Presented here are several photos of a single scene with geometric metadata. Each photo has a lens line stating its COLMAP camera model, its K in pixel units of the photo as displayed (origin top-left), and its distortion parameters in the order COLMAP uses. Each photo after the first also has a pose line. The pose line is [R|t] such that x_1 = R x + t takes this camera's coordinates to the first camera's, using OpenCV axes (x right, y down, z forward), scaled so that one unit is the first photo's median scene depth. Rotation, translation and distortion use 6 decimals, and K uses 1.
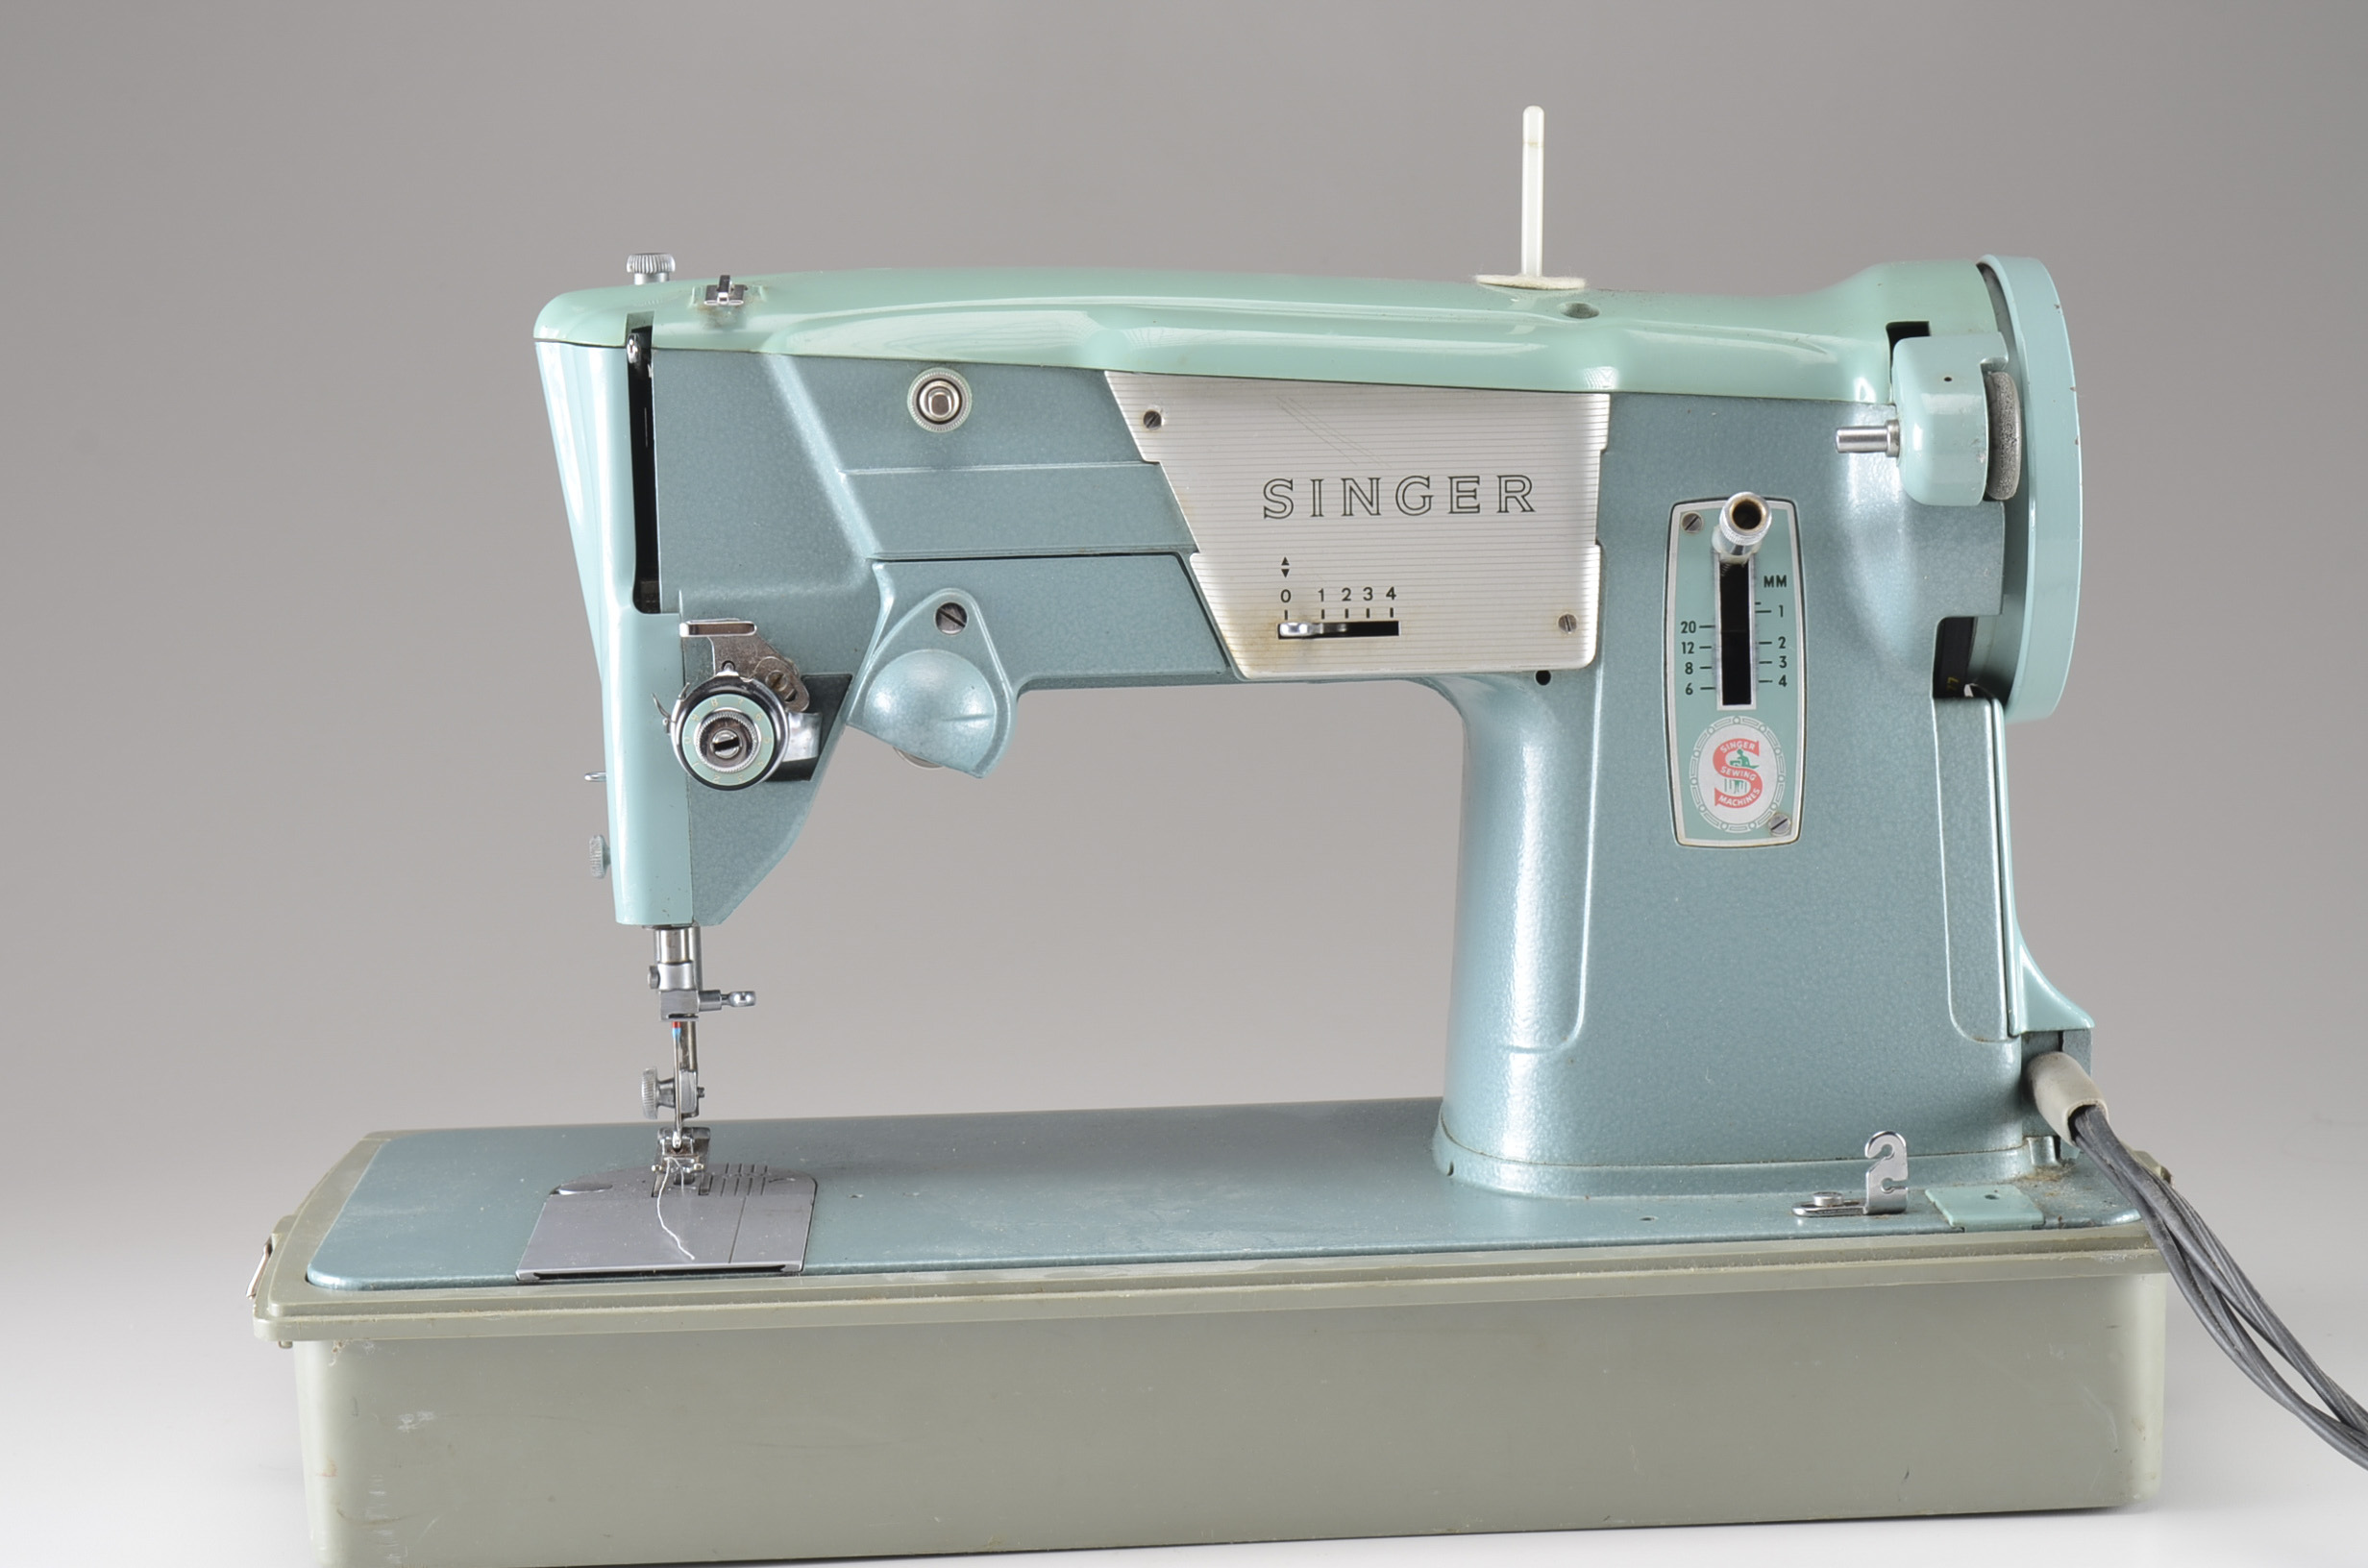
lens RADIAL K [[5961.6, 0, 1184.0], [0, 5961.6, 784.0], [0, 0, 1]] dist [0.026866, -0.259679]
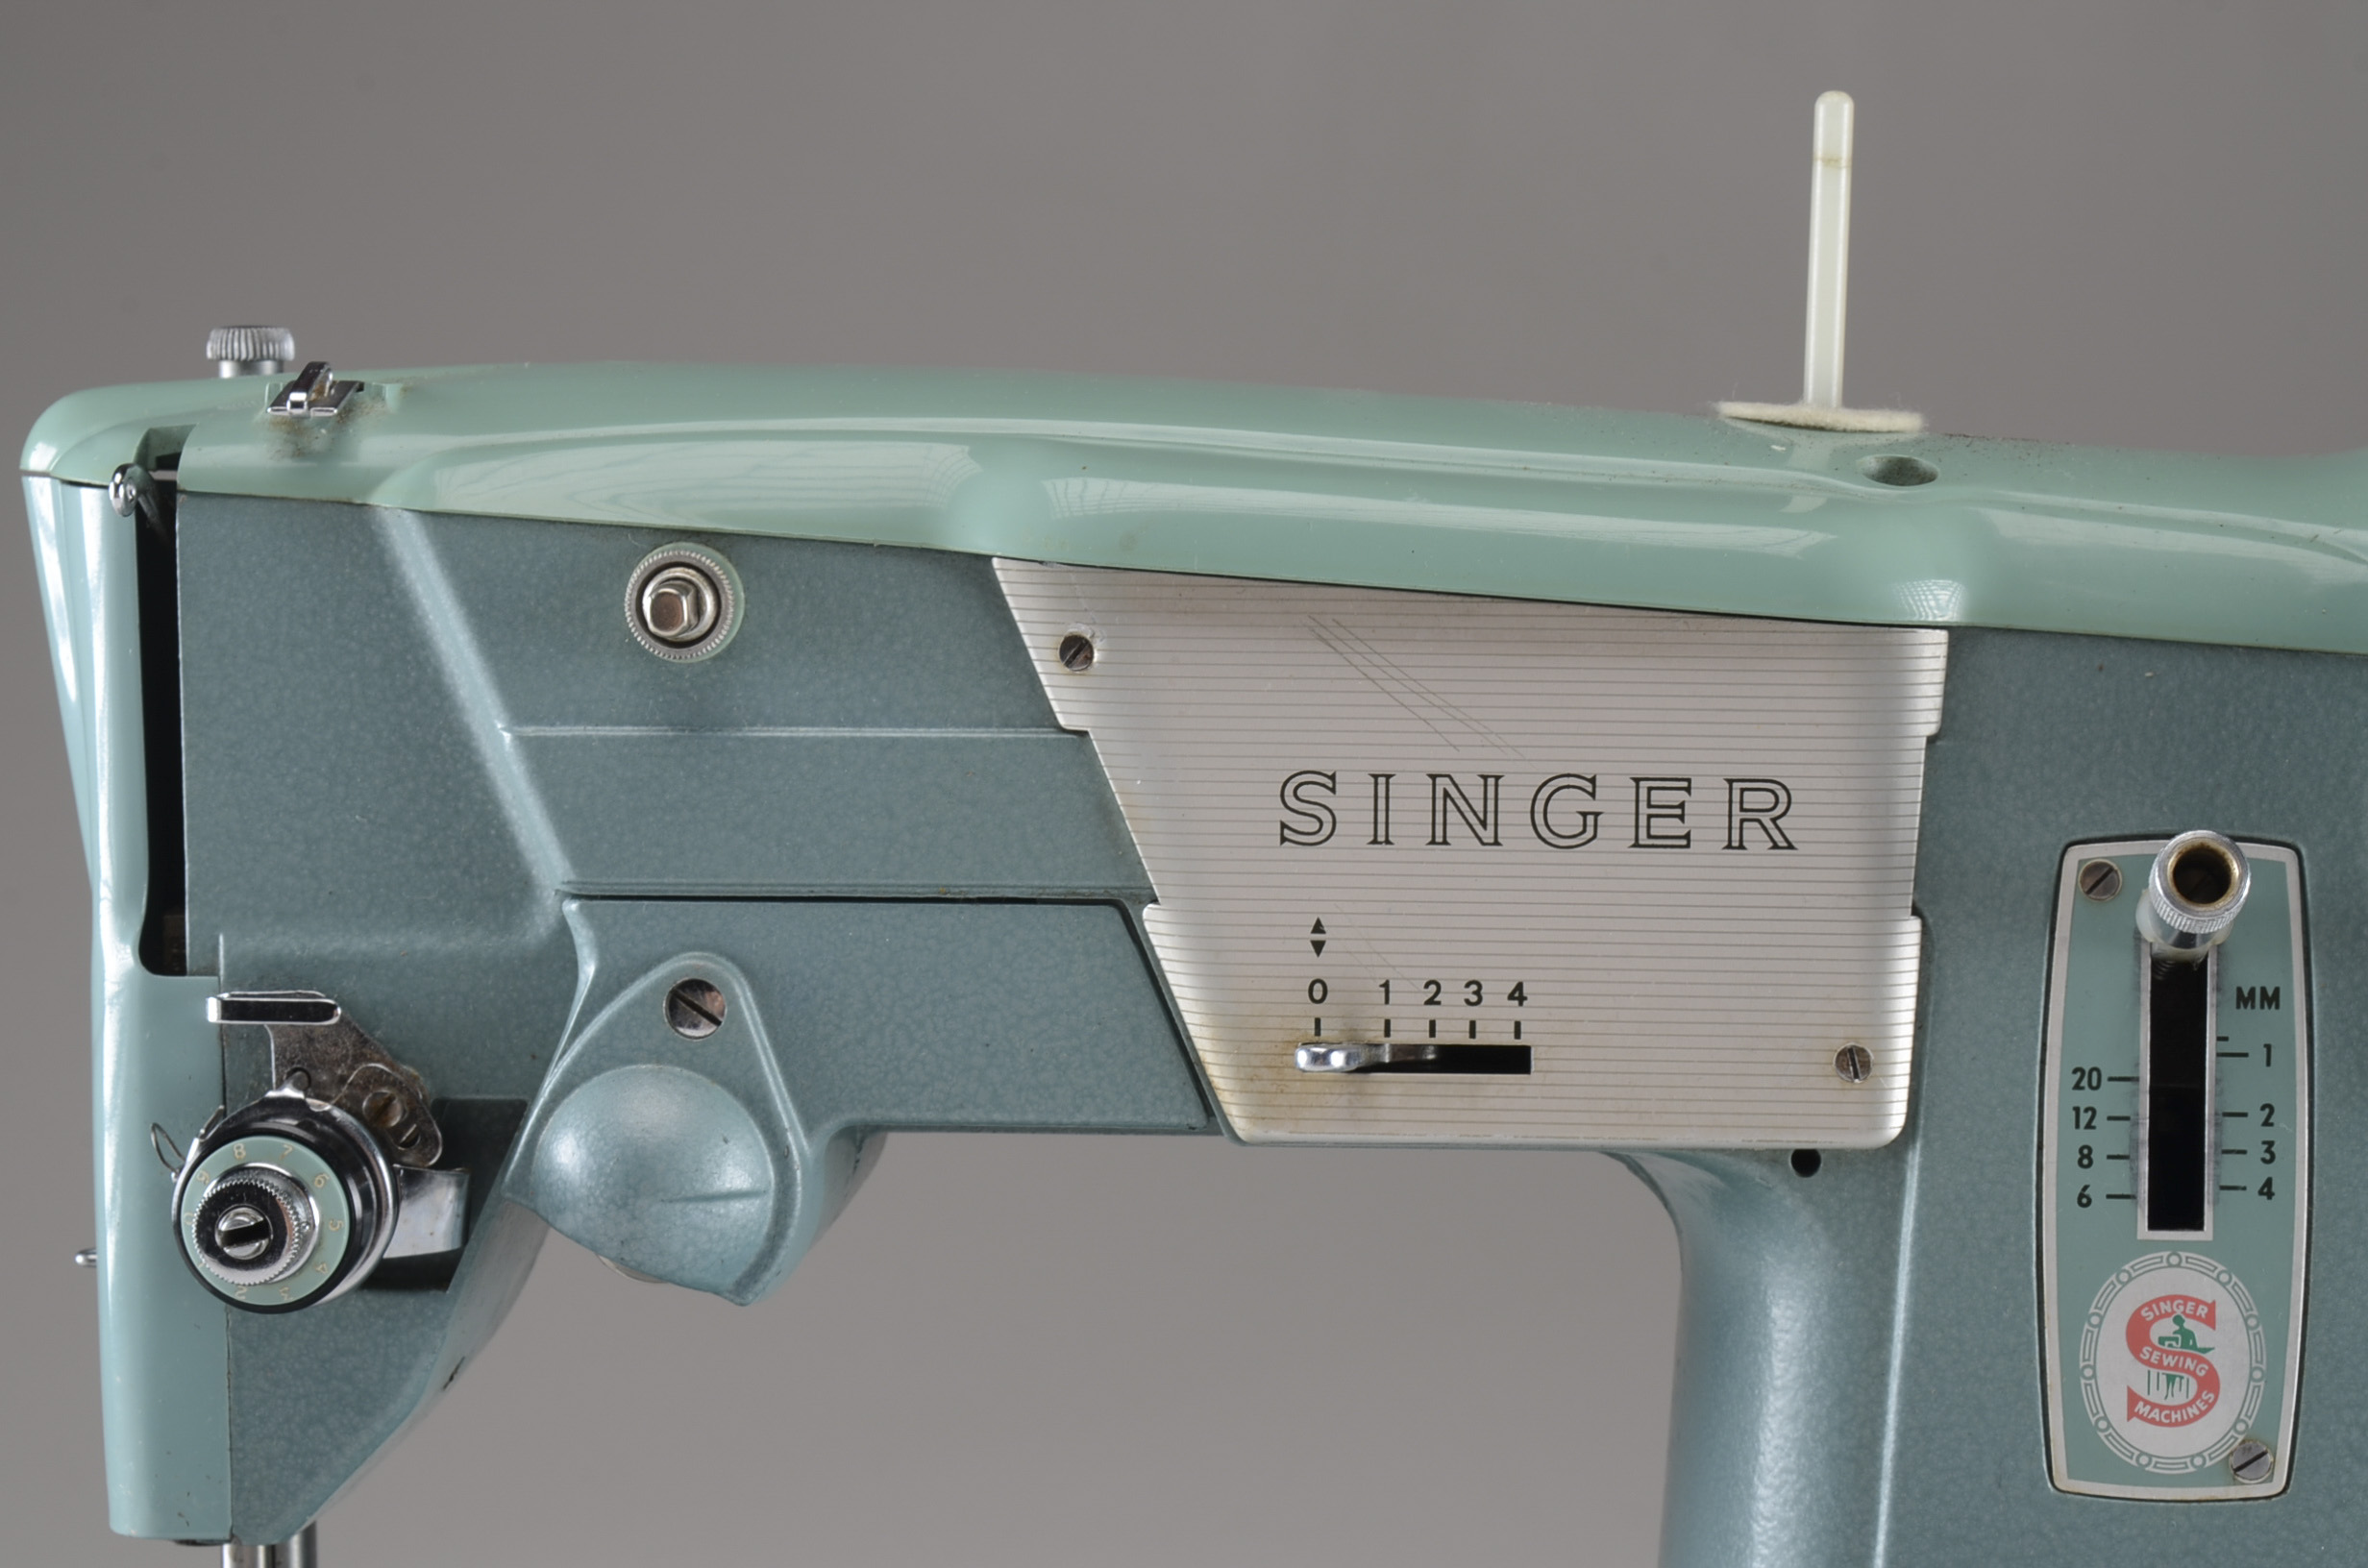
lens RADIAL K [[5181.0, 0, 1184.0], [0, 5181.0, 784.0], [0, 0, 1]] dist [-0.025619, 0.116331]
pose [[0.991365, 0.035331, -0.126285, 0.062721], [-0.038404, 0.999020, -0.021984, -0.039306], [0.125385, 0.026644, 0.991750, 0.540002]]
